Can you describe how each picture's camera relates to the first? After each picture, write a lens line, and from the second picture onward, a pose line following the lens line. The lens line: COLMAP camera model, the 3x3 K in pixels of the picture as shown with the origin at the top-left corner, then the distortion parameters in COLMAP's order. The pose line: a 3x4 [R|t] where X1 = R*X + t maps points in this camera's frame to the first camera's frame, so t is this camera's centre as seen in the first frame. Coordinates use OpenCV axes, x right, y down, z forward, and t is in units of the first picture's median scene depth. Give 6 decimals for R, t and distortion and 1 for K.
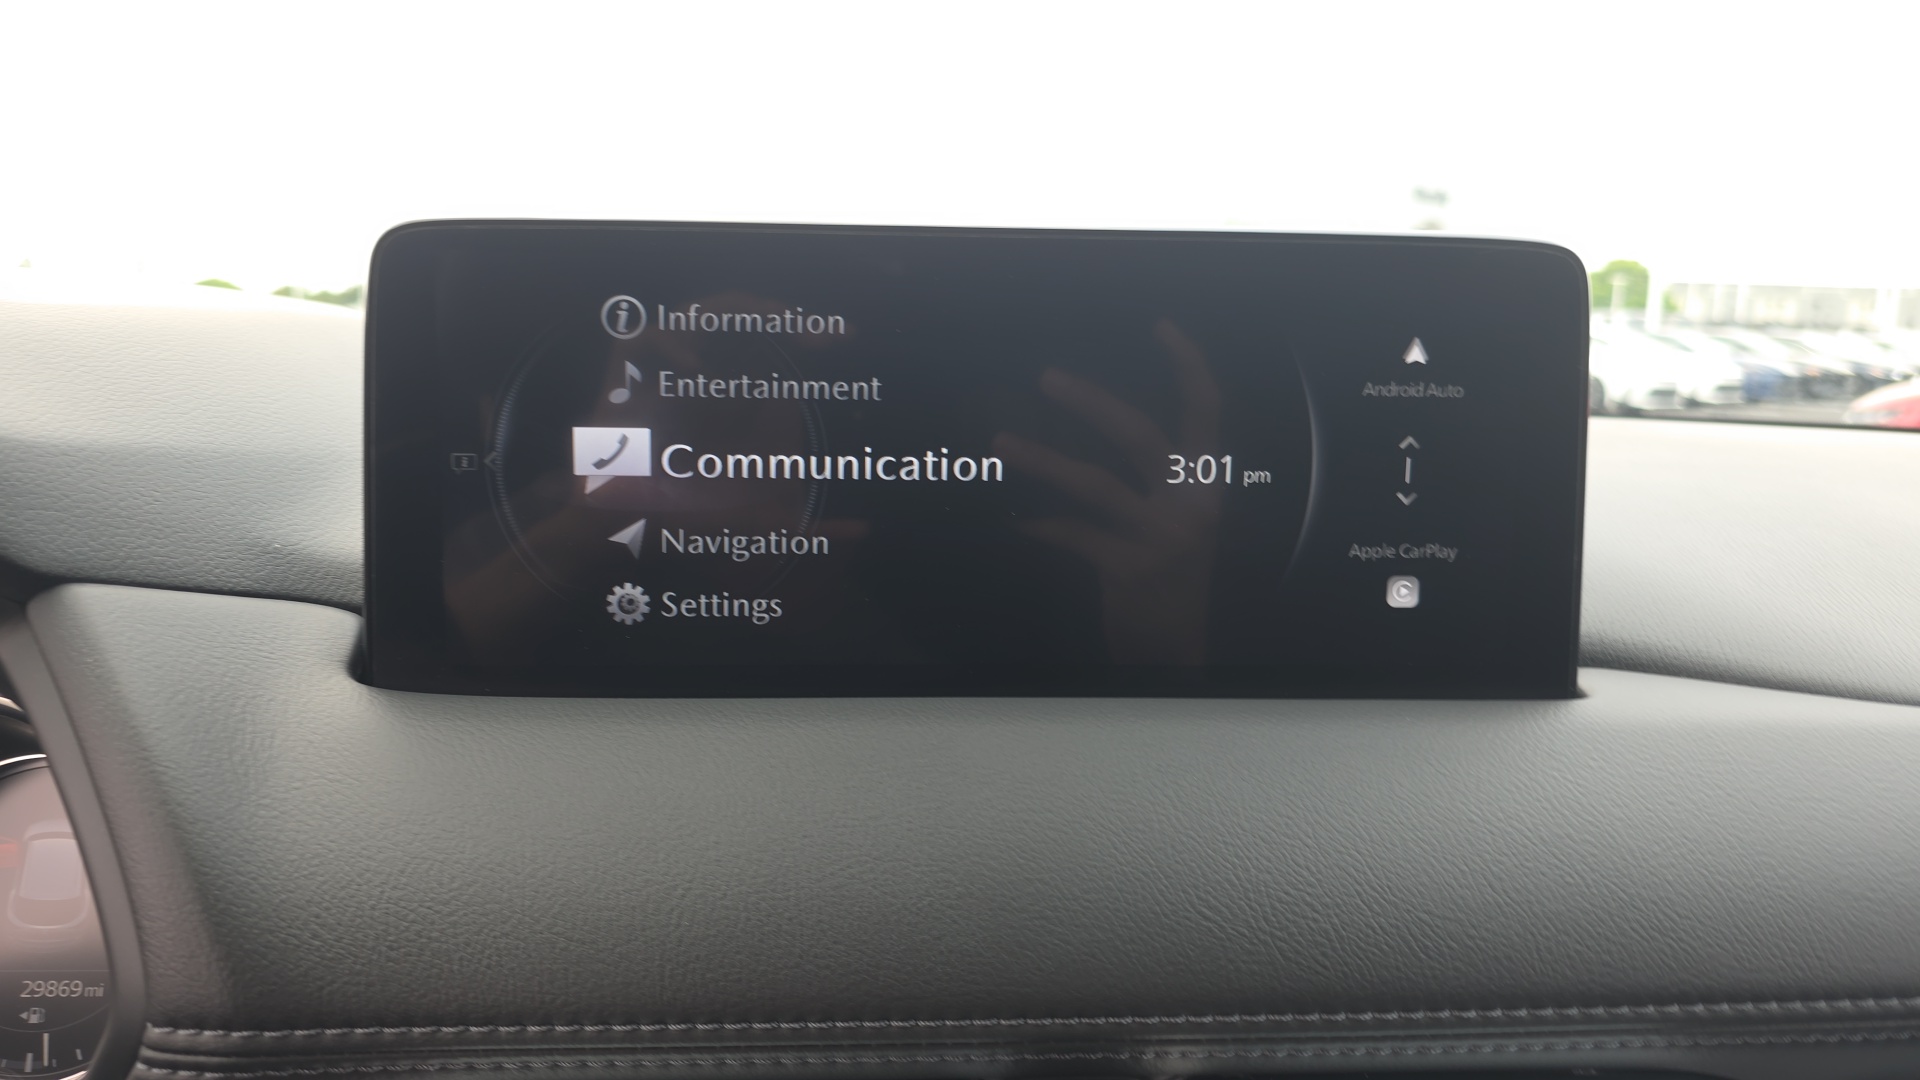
lens RADIAL K [[1313.4, 0, 955.7], [0, 1313.4, 538.4], [0, 0, 1]] dist [0.035883, -0.035266]
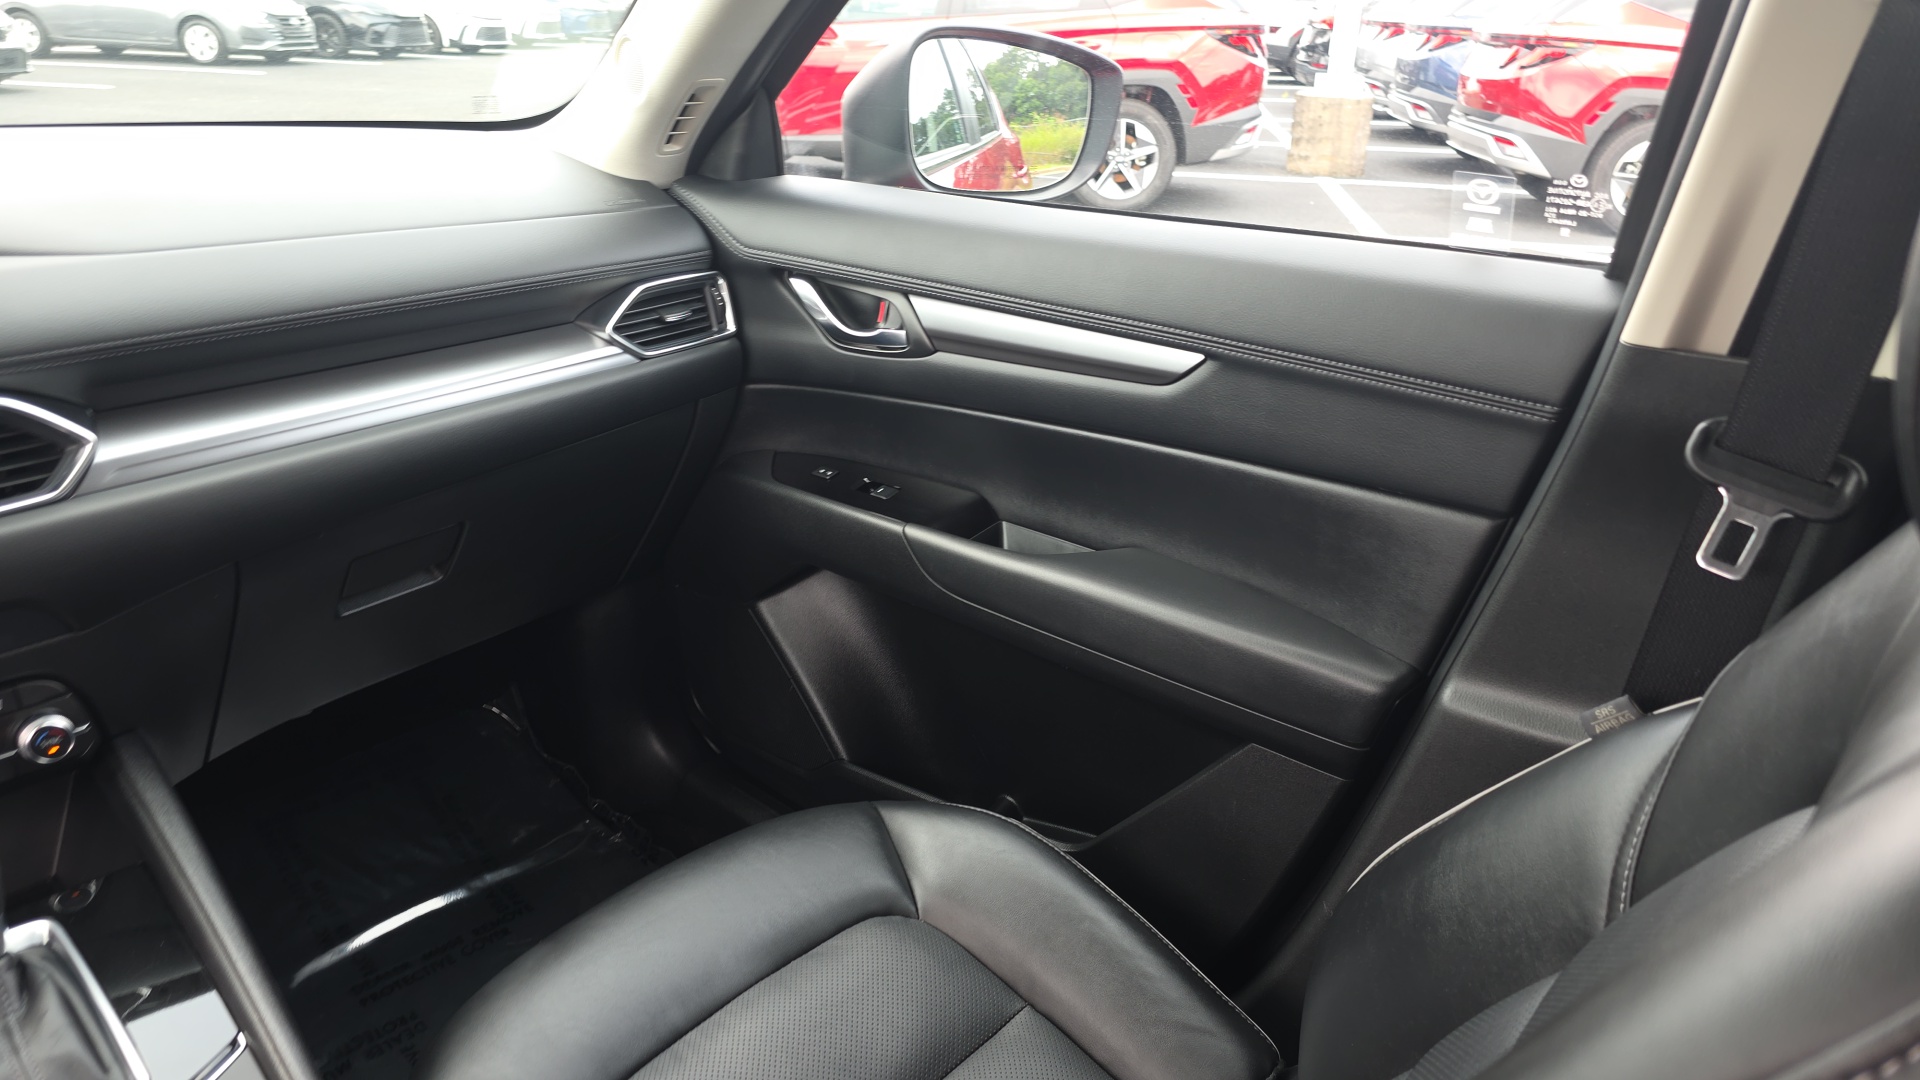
lens RADIAL K [[1298.2, 0, 949.8], [0, 1298.2, 538.5], [0, 0, 1]] dist [0.071411, -0.070065]
pose [[0.706842, -0.274426, 0.651970, 0.029114], [0.098214, 0.950826, 0.293740, 0.061113], [-0.700520, -0.143596, 0.699037, -2.616219]]
